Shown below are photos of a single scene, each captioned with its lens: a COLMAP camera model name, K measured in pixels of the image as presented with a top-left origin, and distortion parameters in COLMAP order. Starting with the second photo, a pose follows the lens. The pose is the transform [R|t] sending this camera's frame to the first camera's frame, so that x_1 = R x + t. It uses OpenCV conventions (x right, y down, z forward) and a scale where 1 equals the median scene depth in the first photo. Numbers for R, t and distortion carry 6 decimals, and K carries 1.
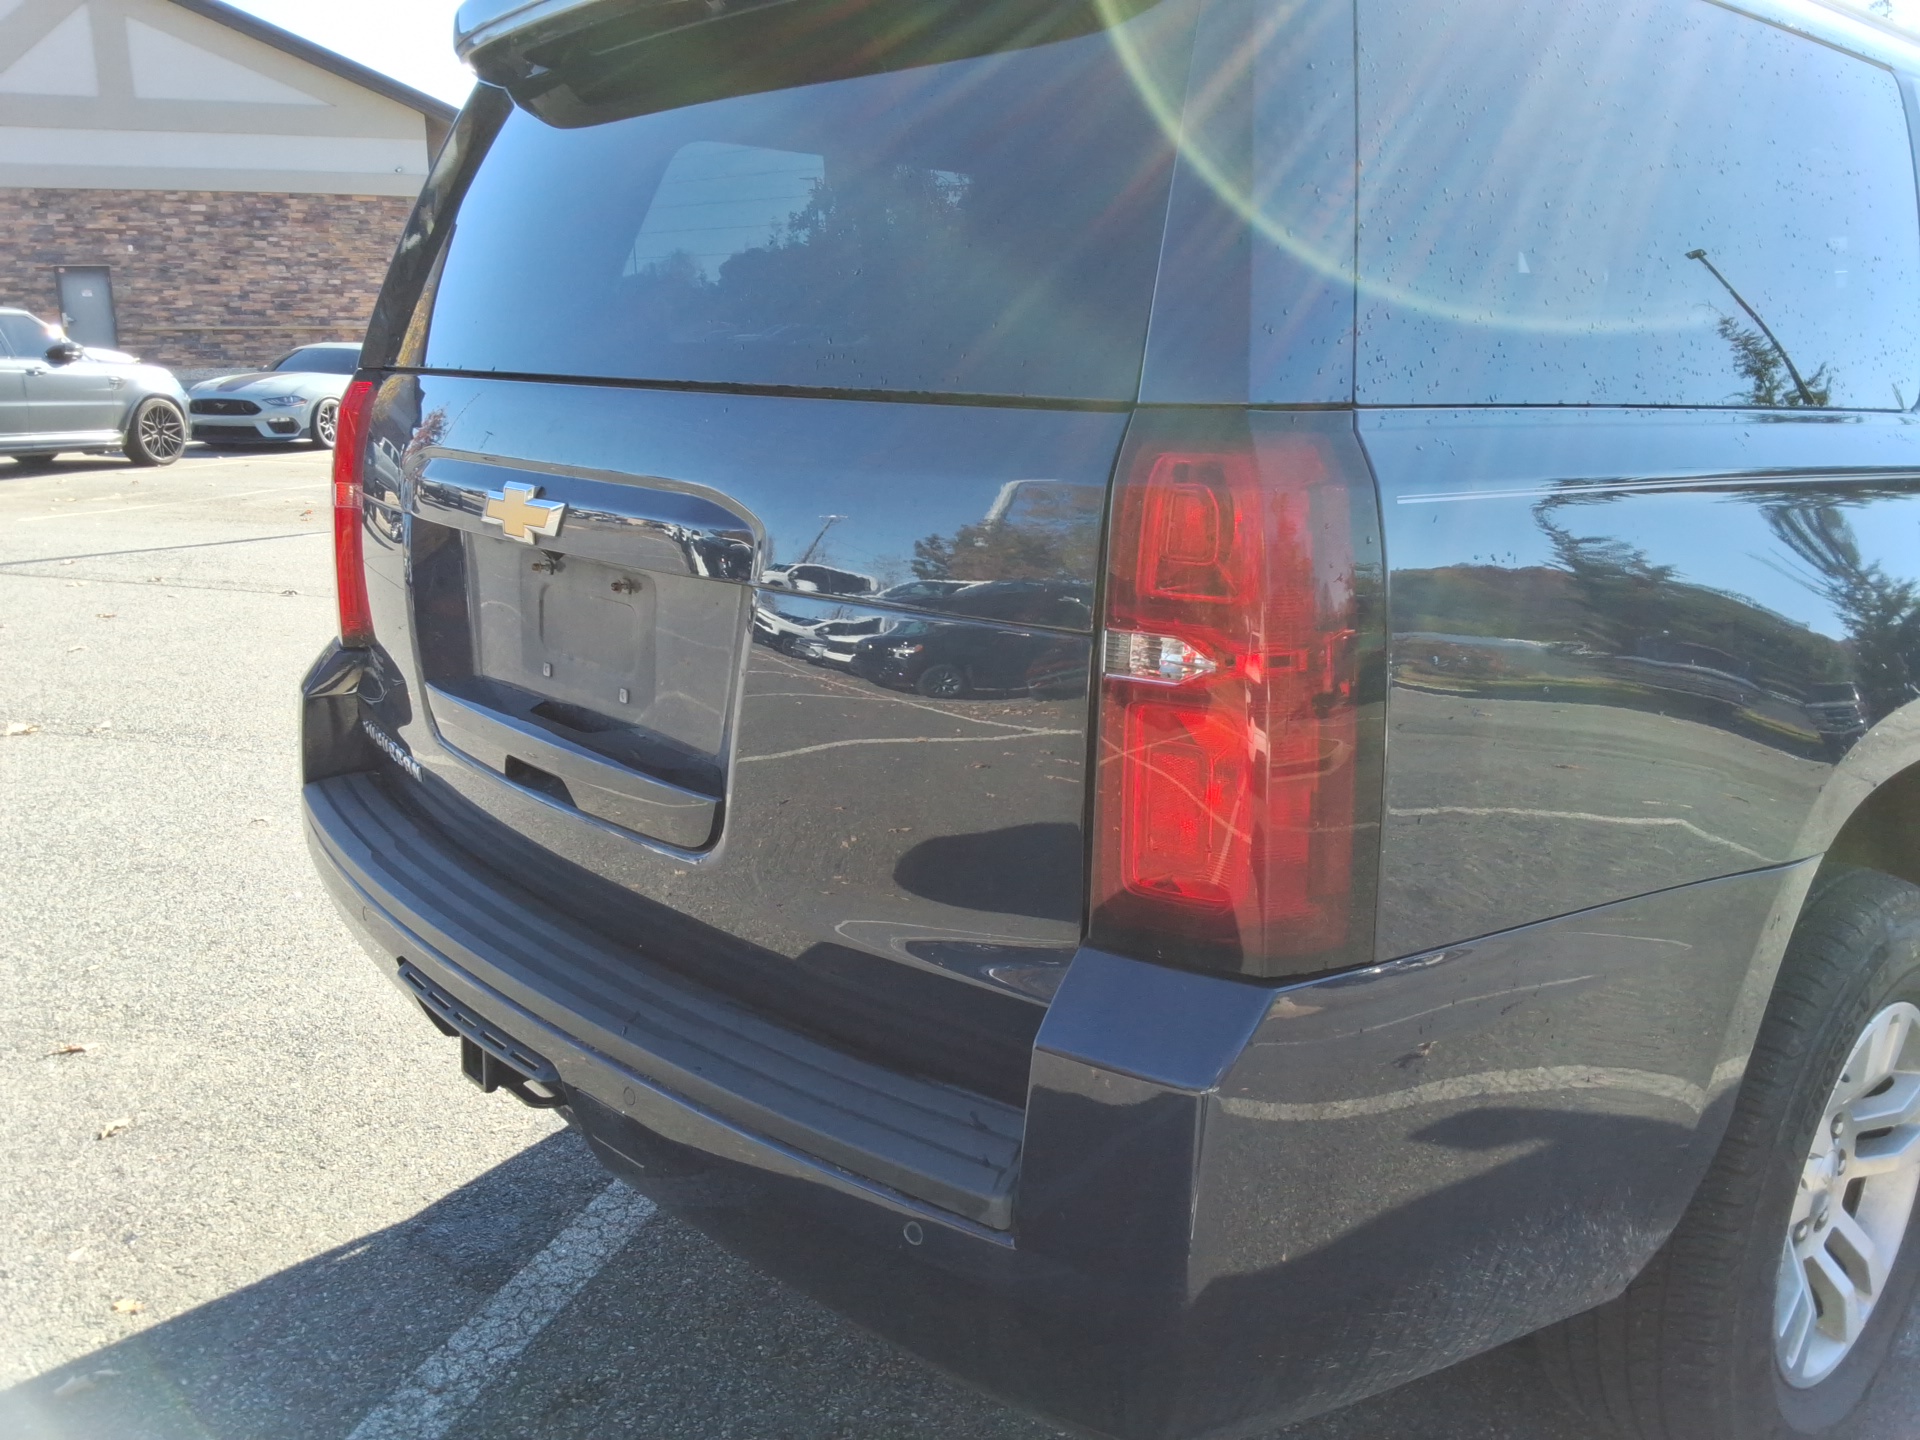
lens RADIAL K [[1596.0, 0, 991.7], [0, 1596.0, 684.9], [0, 0, 1]] dist [0.106368, -0.159308]
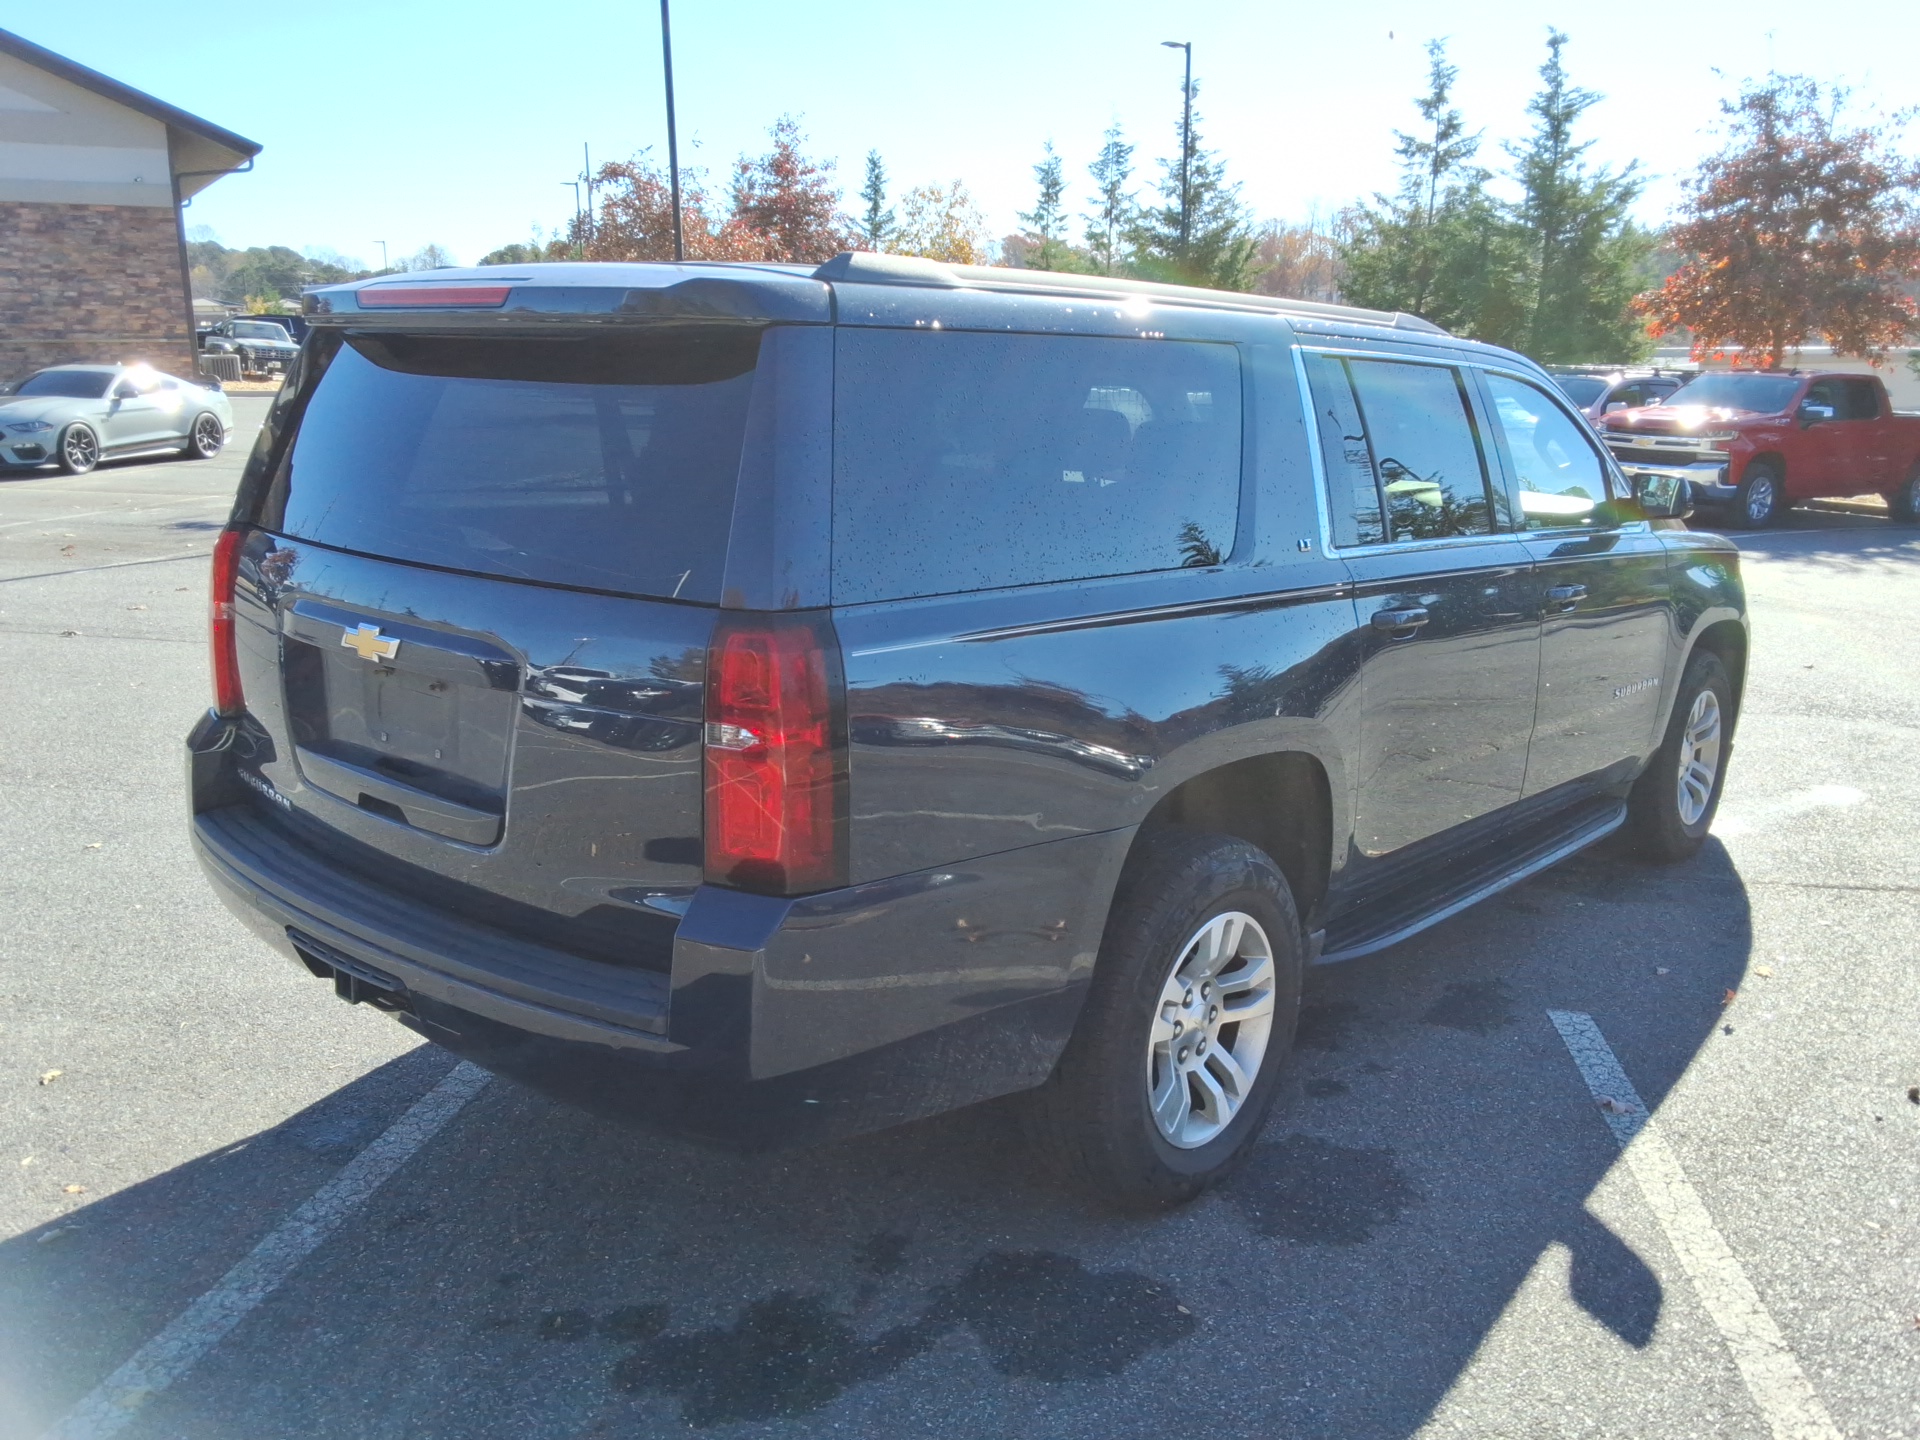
lens RADIAL K [[1549.1, 0, 967.7], [0, 1549.1, 688.4], [0, 0, 1]] dist [0.107154, -0.152355]
pose [[0.991599, -0.023213, 0.127247, 0.076792], [0.023512, 0.999723, -0.000845, -0.034923], [-0.127192, 0.003830, 0.991871, -0.484296]]
